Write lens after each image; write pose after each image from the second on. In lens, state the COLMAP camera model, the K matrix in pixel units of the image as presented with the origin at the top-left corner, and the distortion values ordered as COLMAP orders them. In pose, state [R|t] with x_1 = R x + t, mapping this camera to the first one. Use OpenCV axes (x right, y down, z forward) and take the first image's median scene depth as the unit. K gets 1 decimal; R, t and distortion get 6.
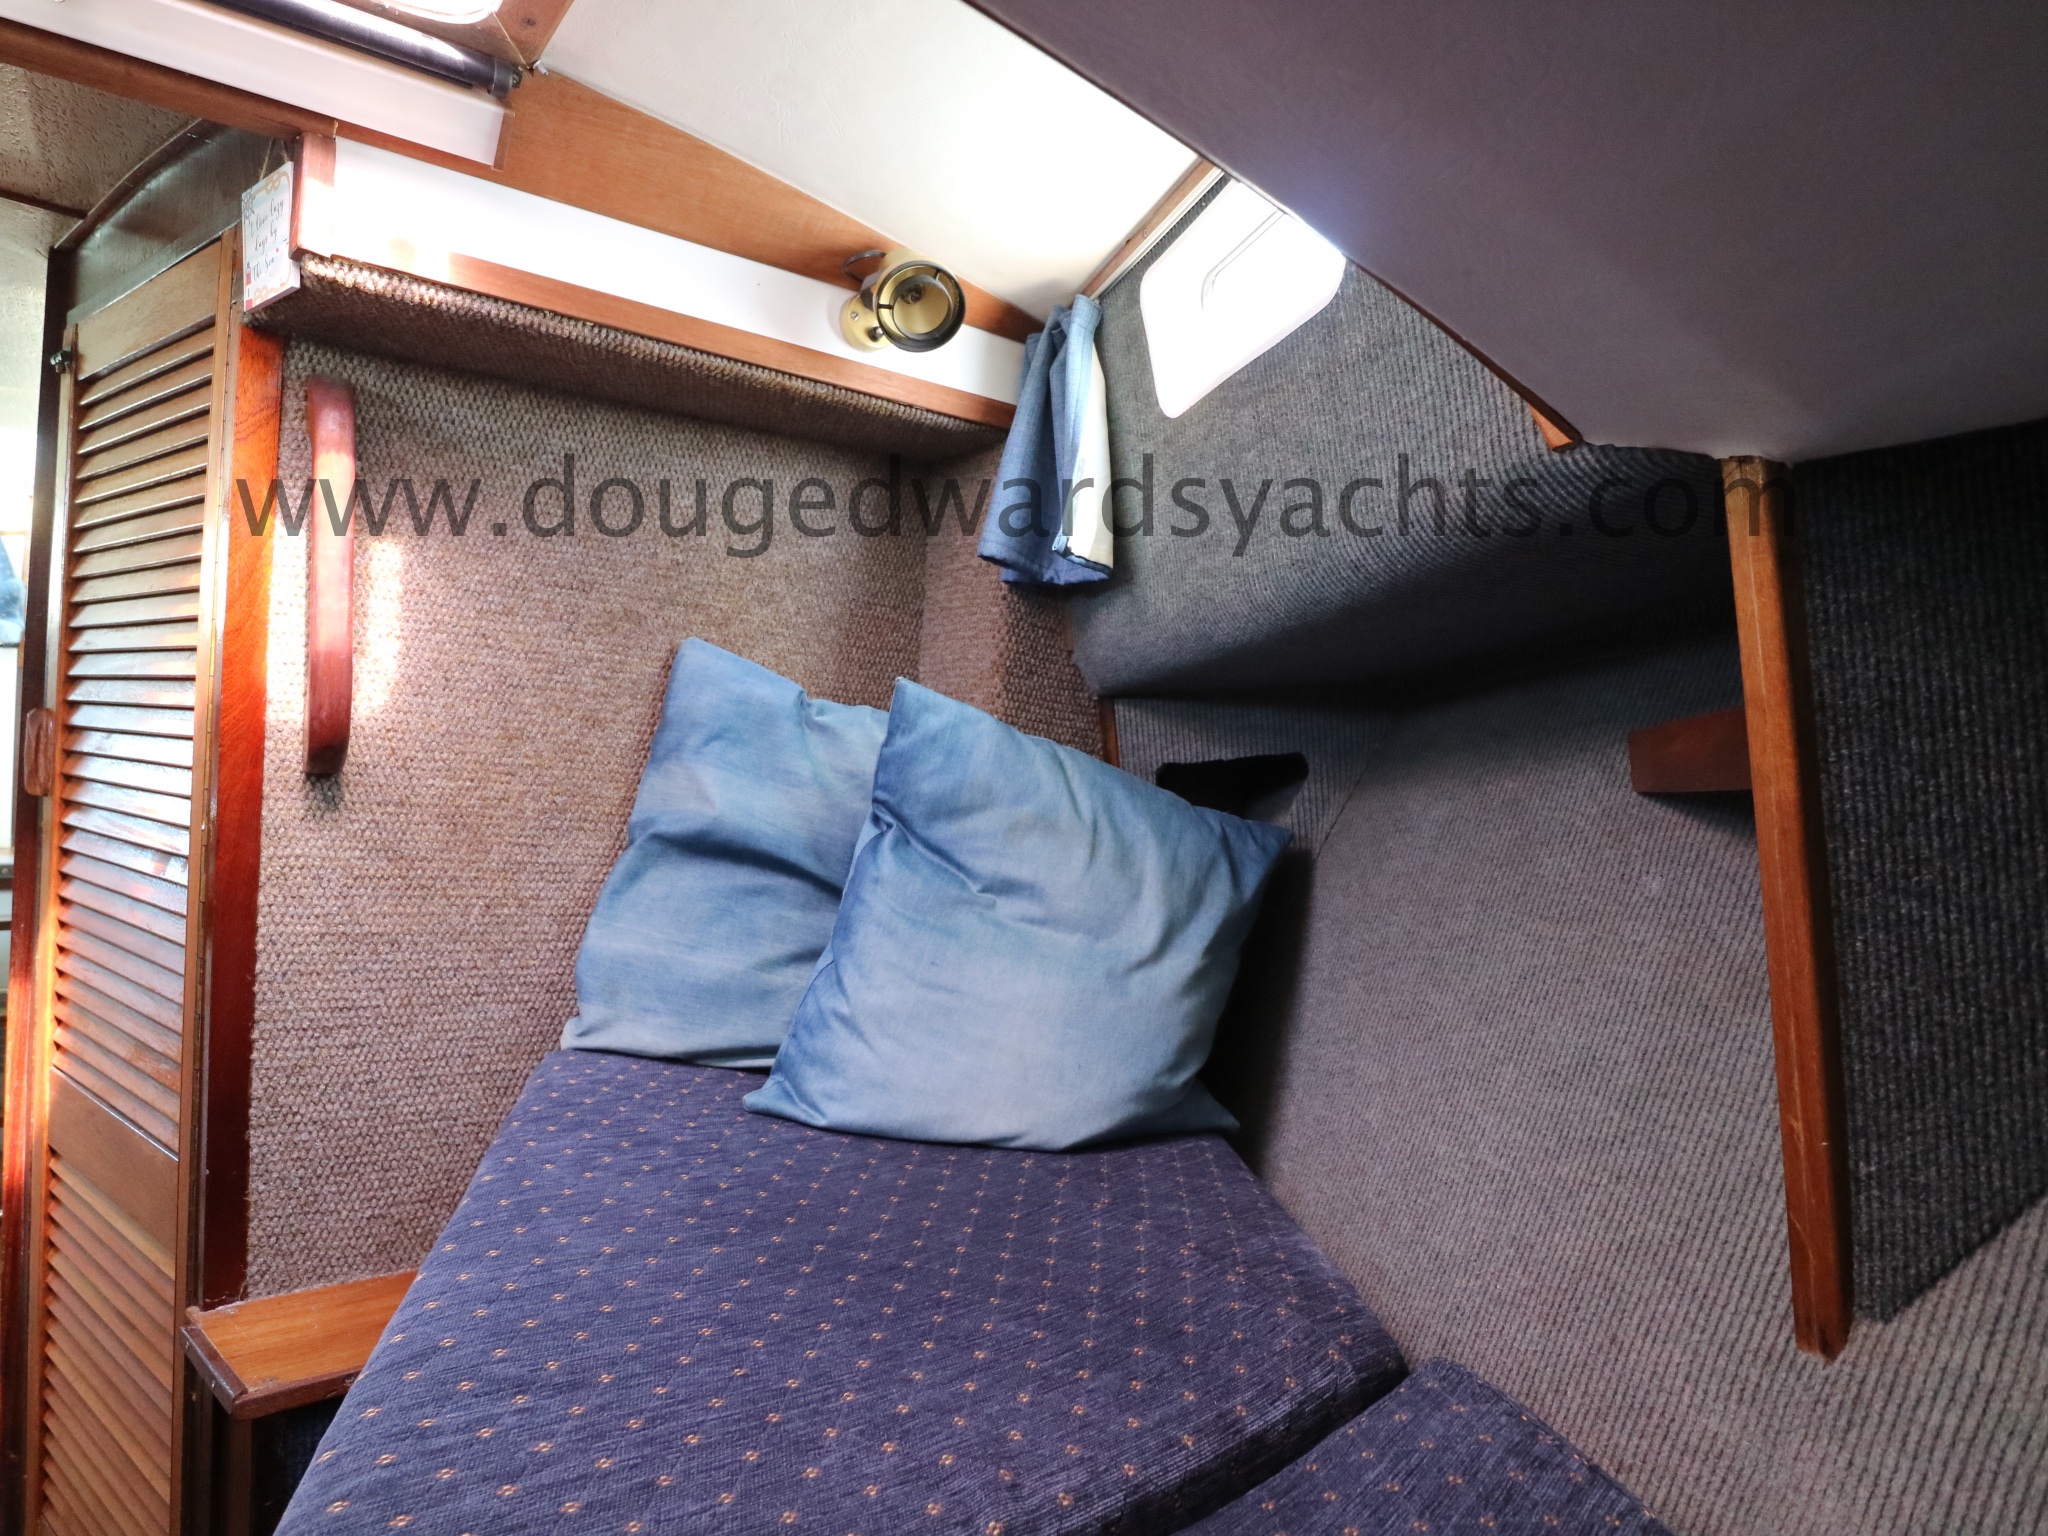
lens RADIAL K [[1162.5, 0, 1022.5], [0, 1162.5, 760.9], [0, 0, 1]] dist [-0.056779, 0.021215]
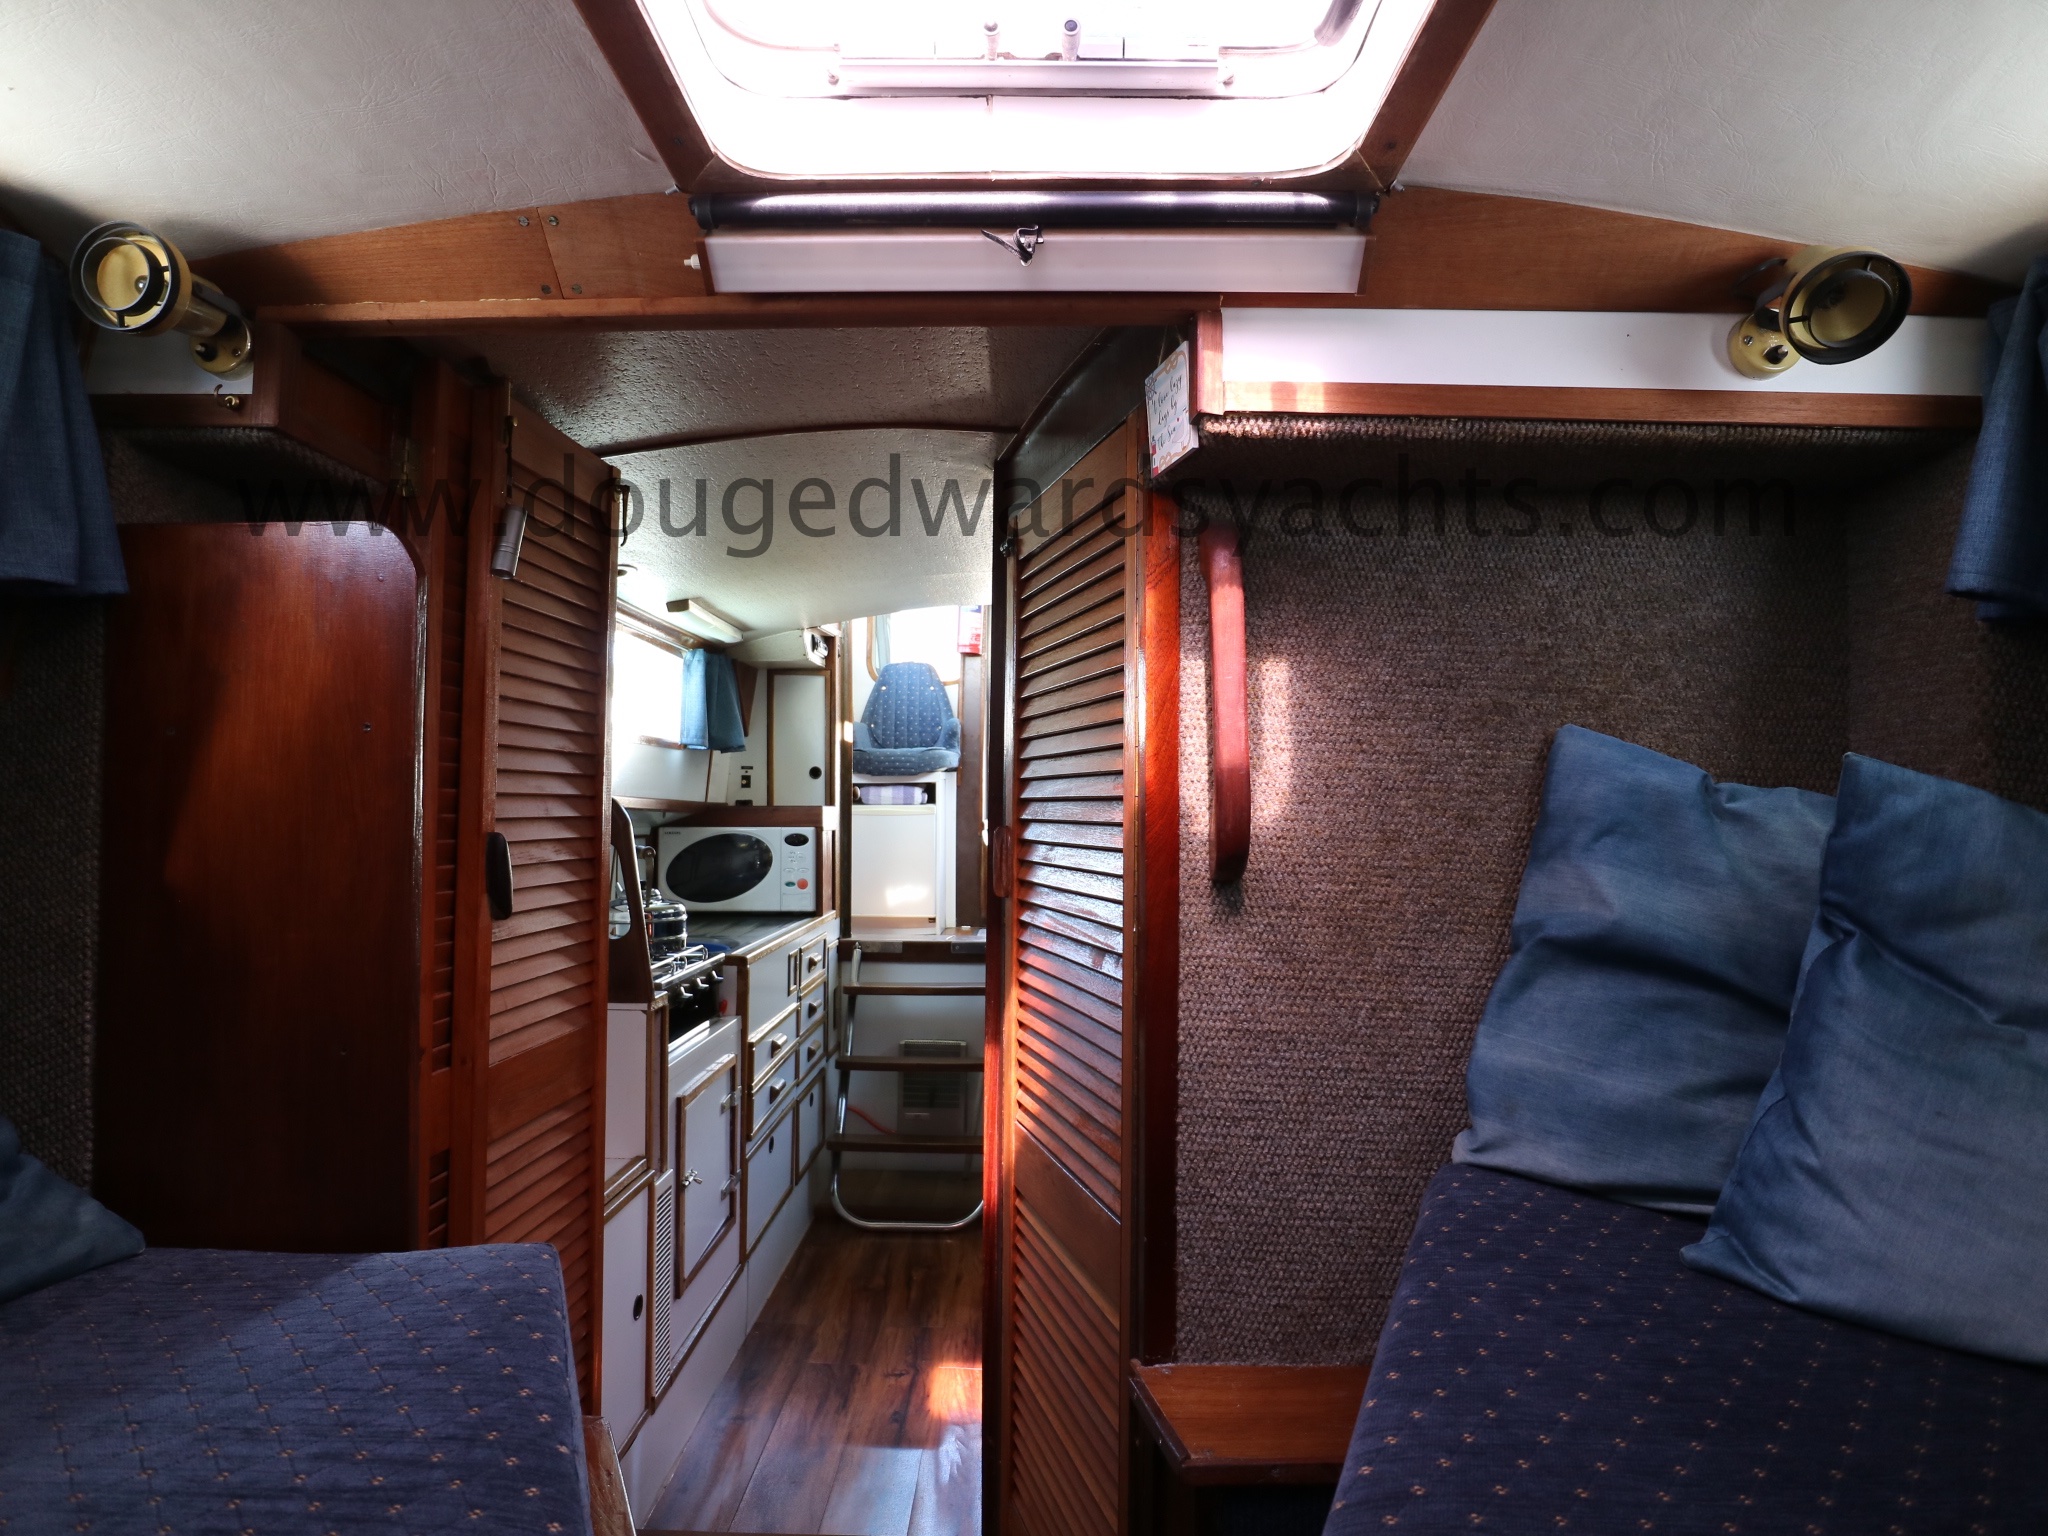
lens RADIAL K [[1162.5, 0, 1022.5], [0, 1162.5, 760.9], [0, 0, 1]] dist [-0.056779, 0.021215]
pose [[0.787470, -0.070116, -0.612352, -0.078339], [0.027106, 0.996487, -0.079243, -0.019067], [0.615756, 0.045803, 0.786604, 0.007231]]
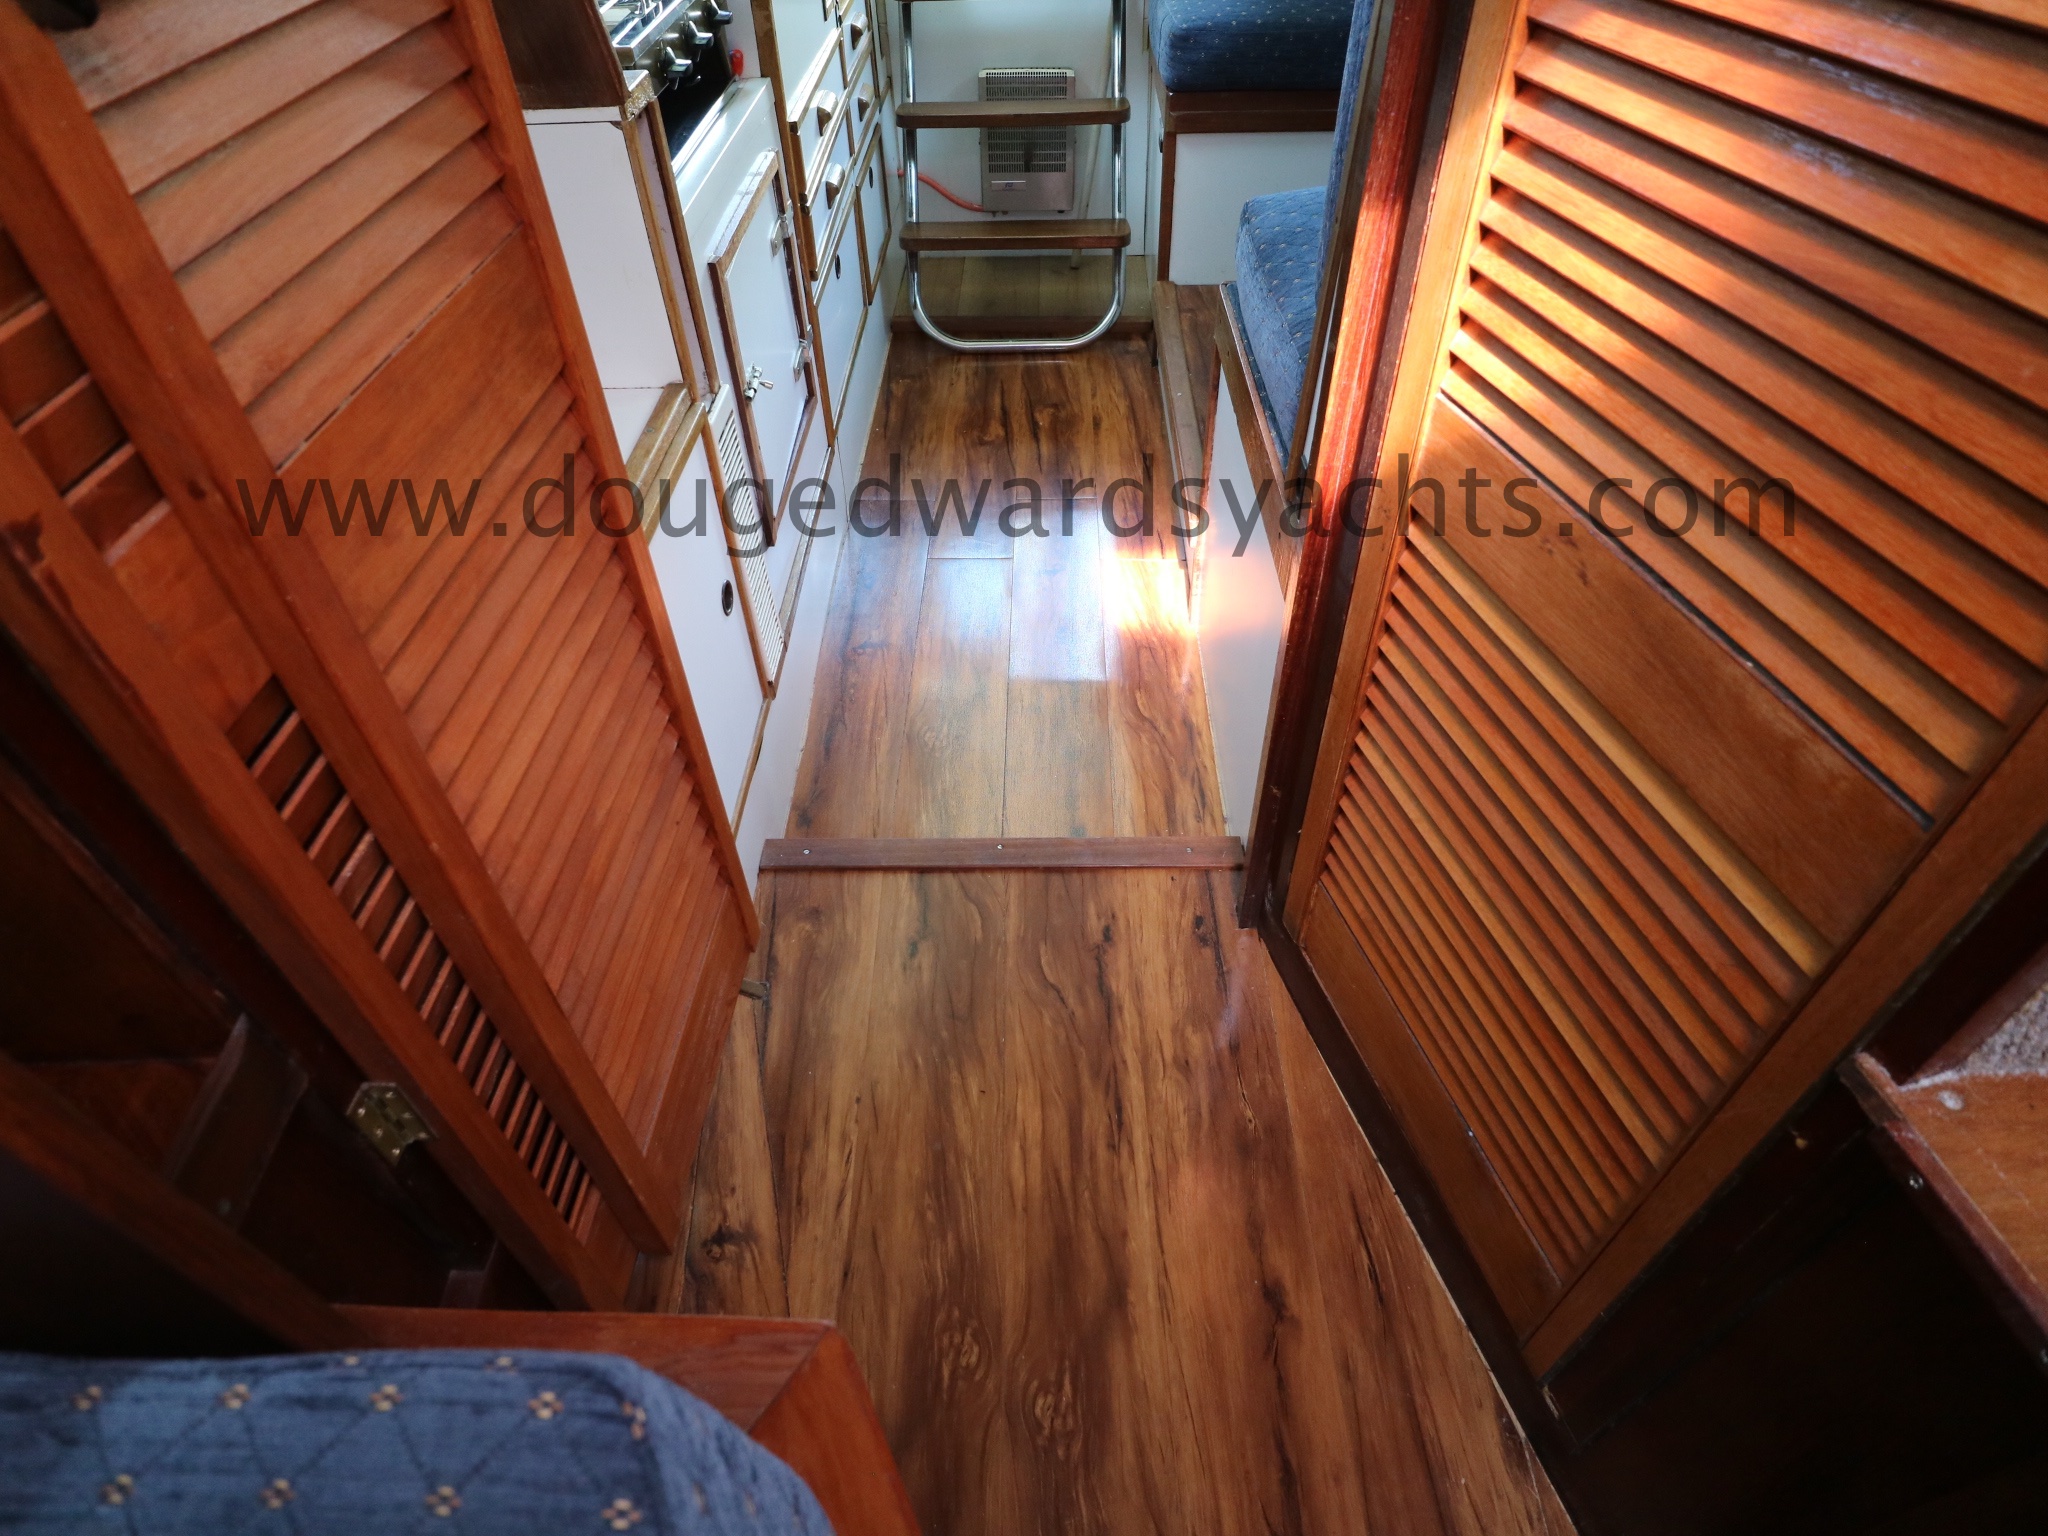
lens RADIAL K [[1161.1, 0, 1032.0], [0, 1161.1, 766.7], [0, 0, 1]] dist [-0.053826, 0.019777]
pose [[0.790567, 0.382027, -0.478601, -0.773553], [0.056339, 0.732860, 0.678043, -0.010664], [0.609778, -0.563003, 0.557852, 0.480261]]
